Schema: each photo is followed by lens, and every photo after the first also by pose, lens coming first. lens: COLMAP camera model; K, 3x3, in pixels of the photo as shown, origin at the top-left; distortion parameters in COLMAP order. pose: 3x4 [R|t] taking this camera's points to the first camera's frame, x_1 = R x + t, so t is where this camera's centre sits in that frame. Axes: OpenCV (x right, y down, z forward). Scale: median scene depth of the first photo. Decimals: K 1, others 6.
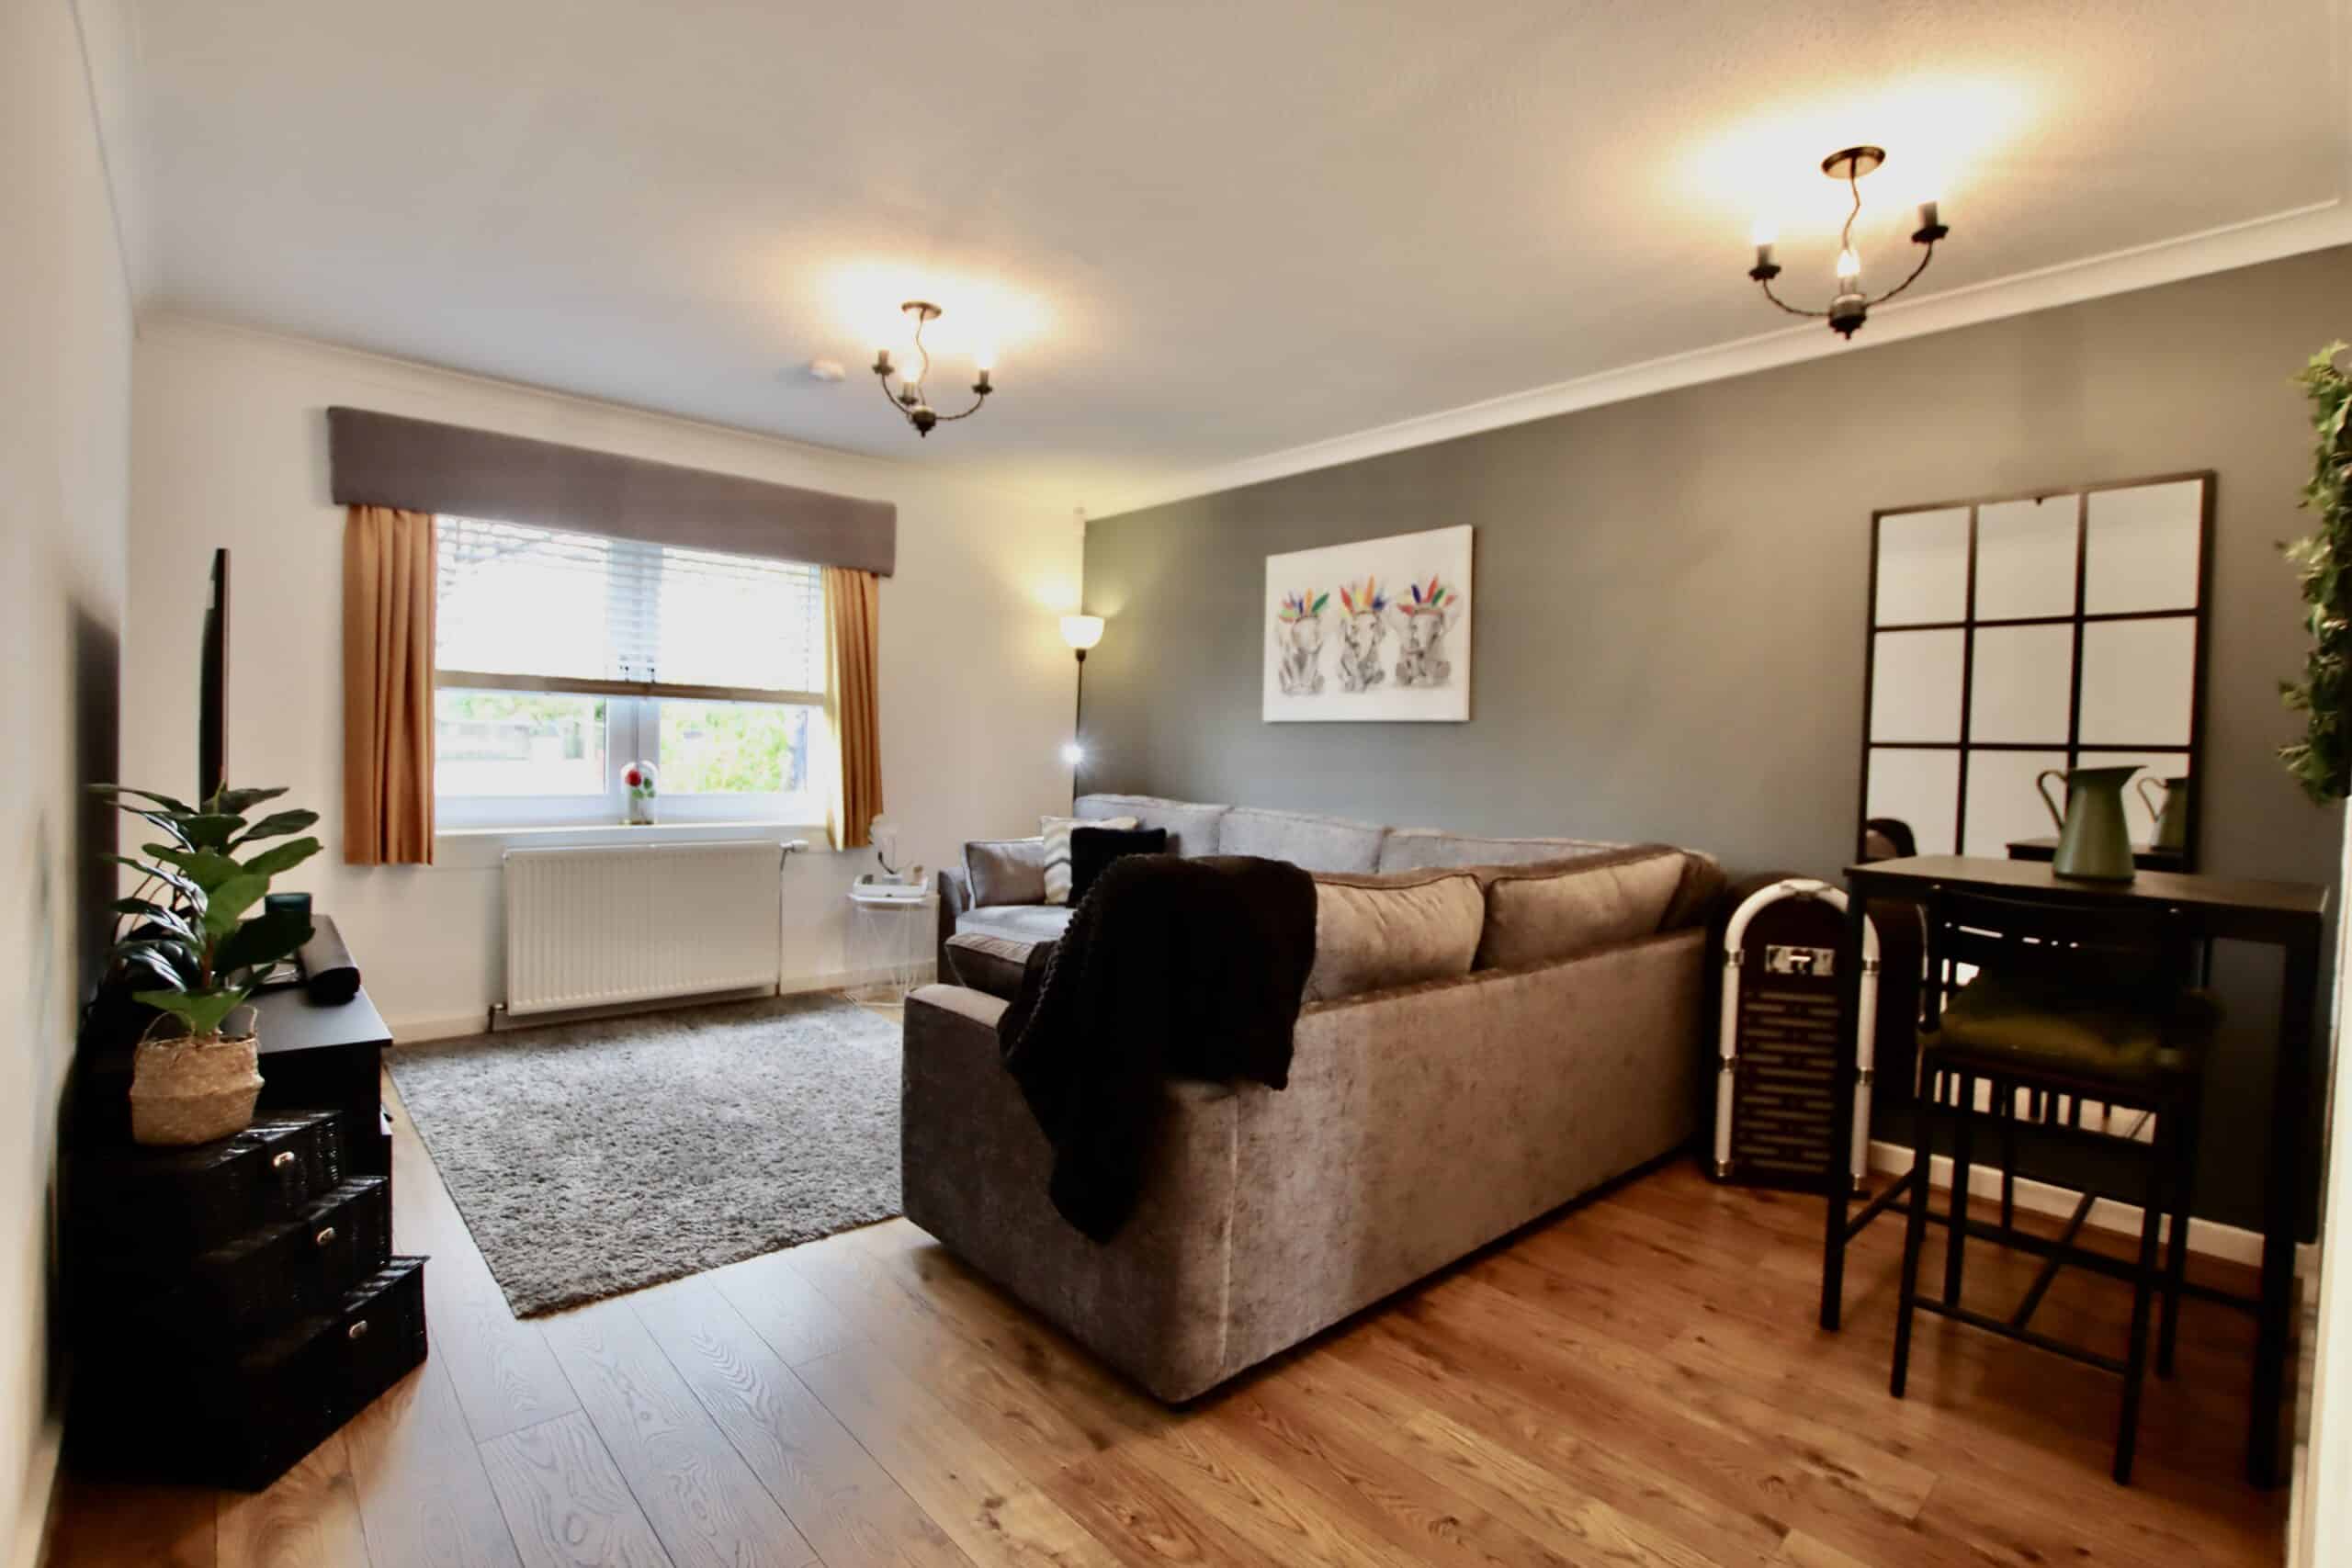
lens RADIAL K [[1071.2, 0, 1179.5], [0, 1071.2, 780.8], [0, 0, 1]] dist [-0.038837, 0.003129]
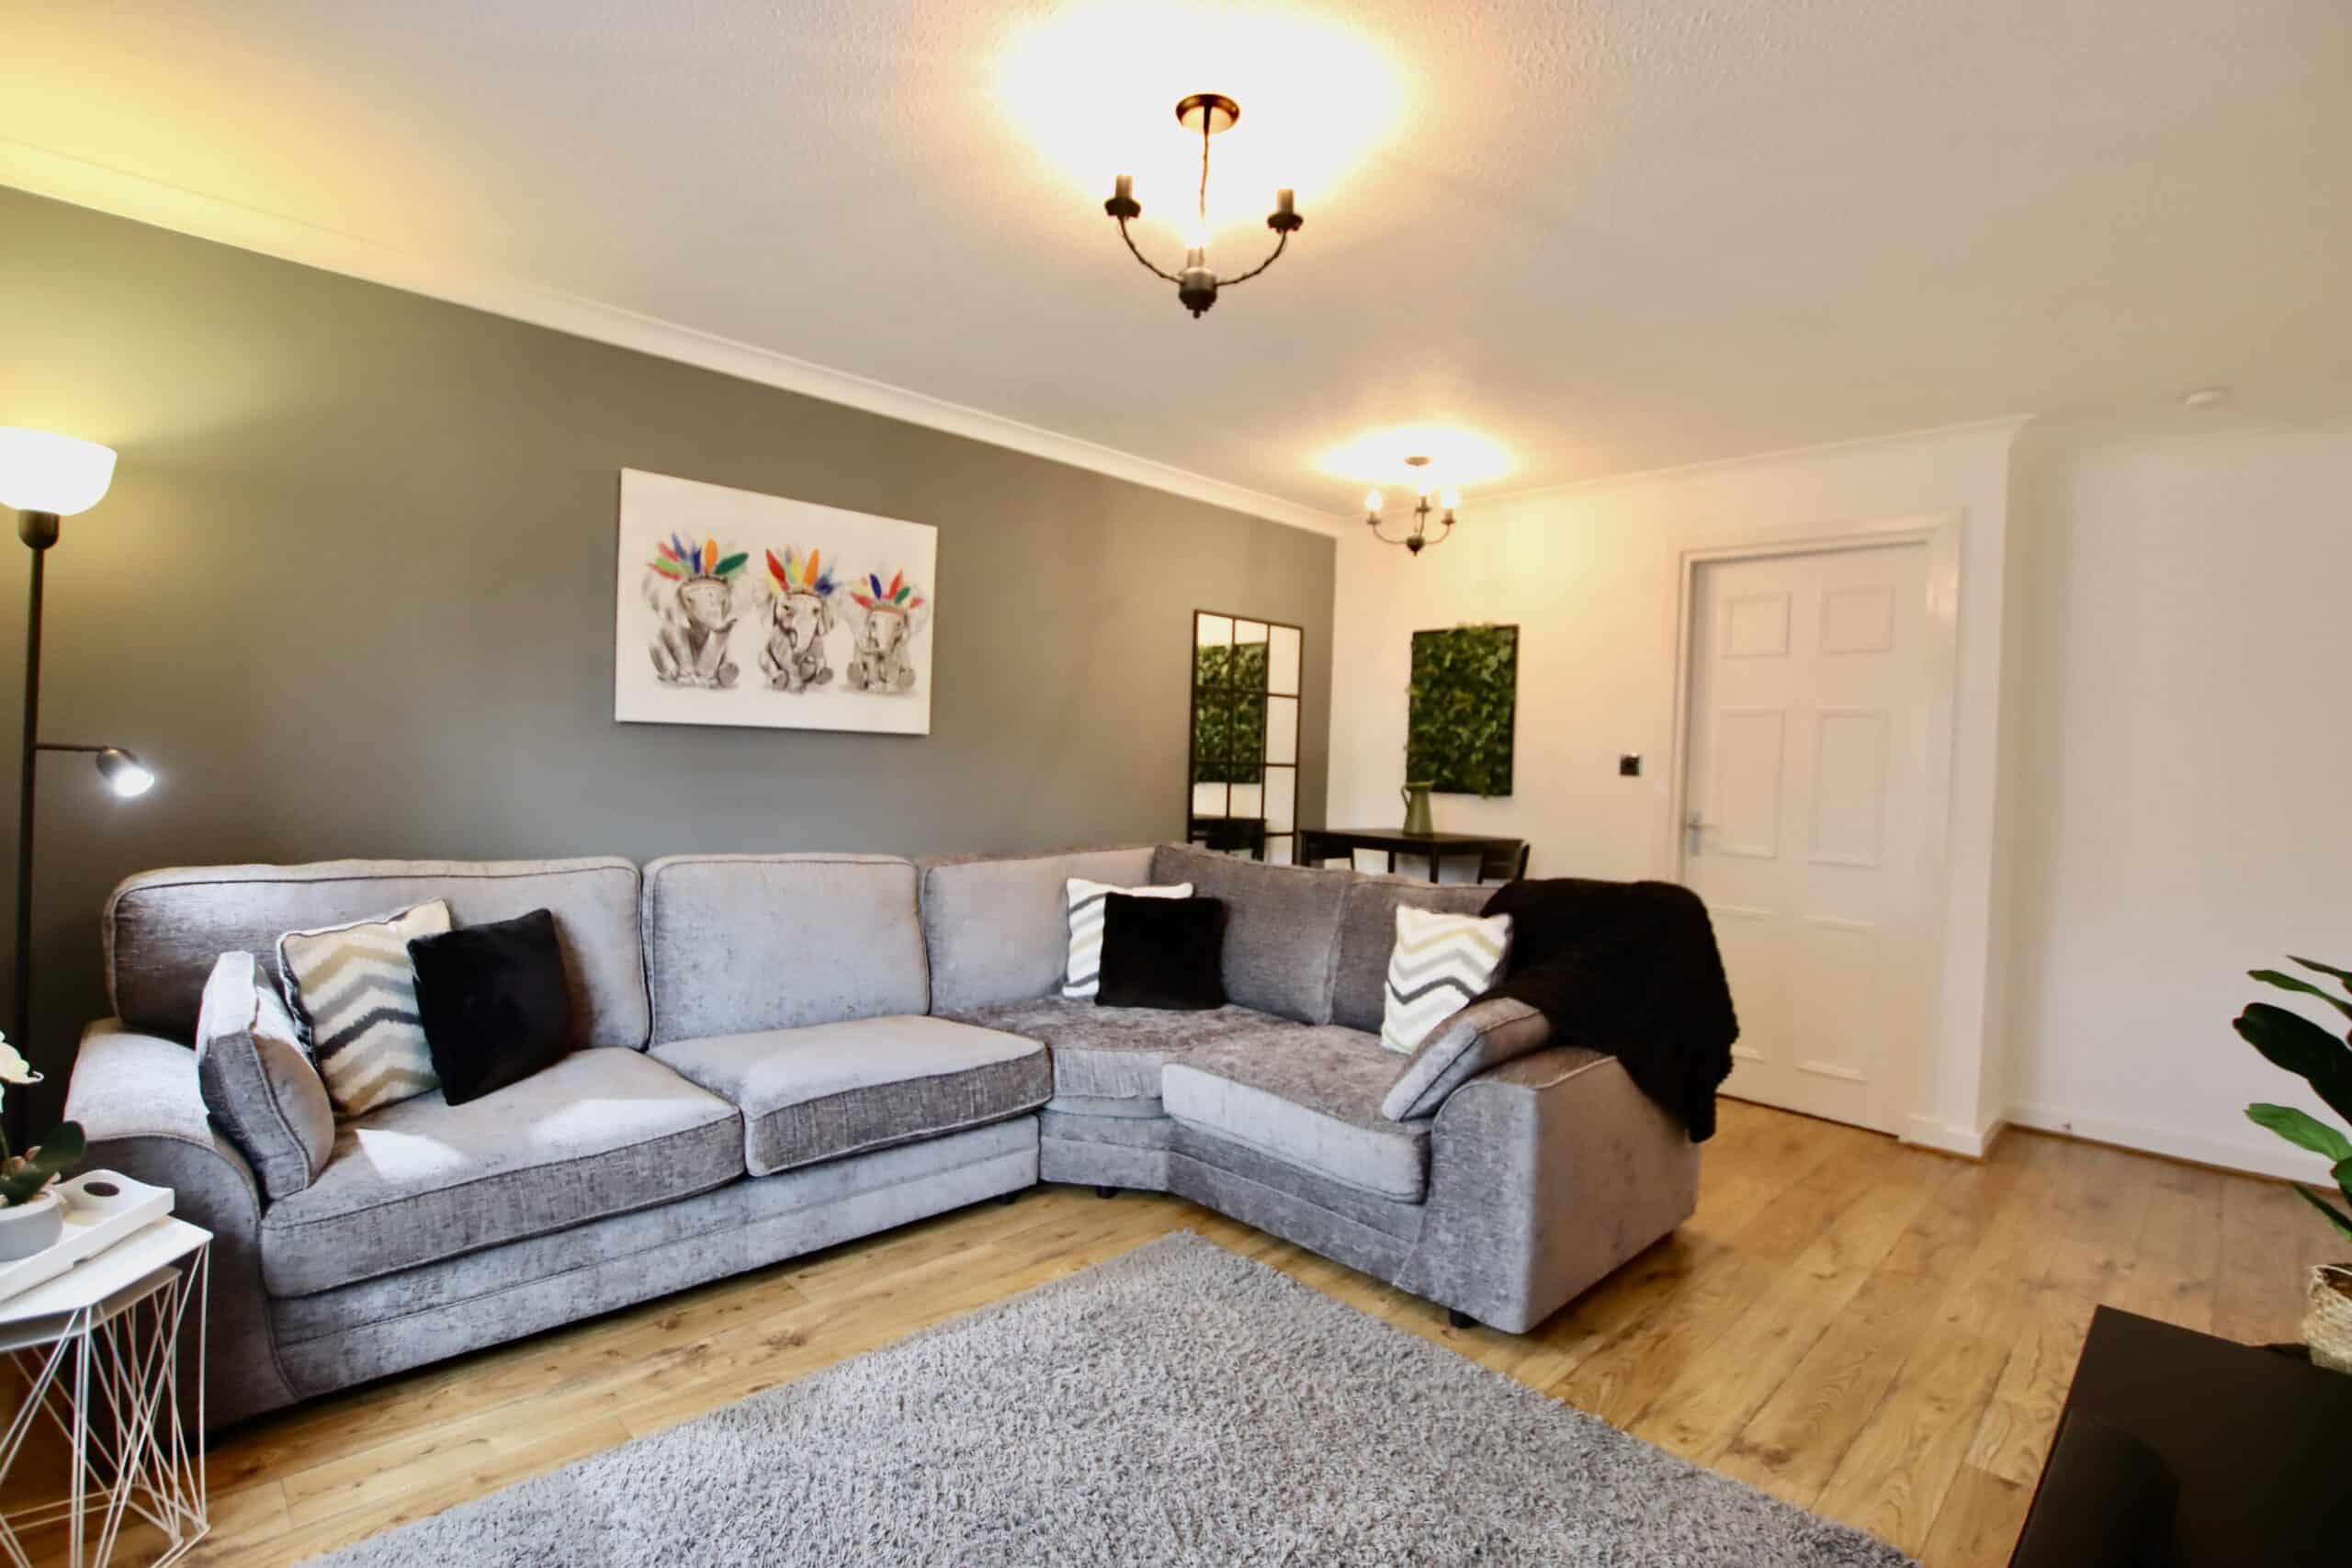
lens RADIAL K [[1071.2, 0, 1179.6], [0, 1071.2, 789.1], [0, 0, 1]] dist [-0.038837, 0.003129]
pose [[-0.033637, -0.030980, 0.998954, -0.627141], [0.019783, 0.999303, 0.031657, -0.031820], [-0.999238, 0.020827, -0.033001, 0.754774]]
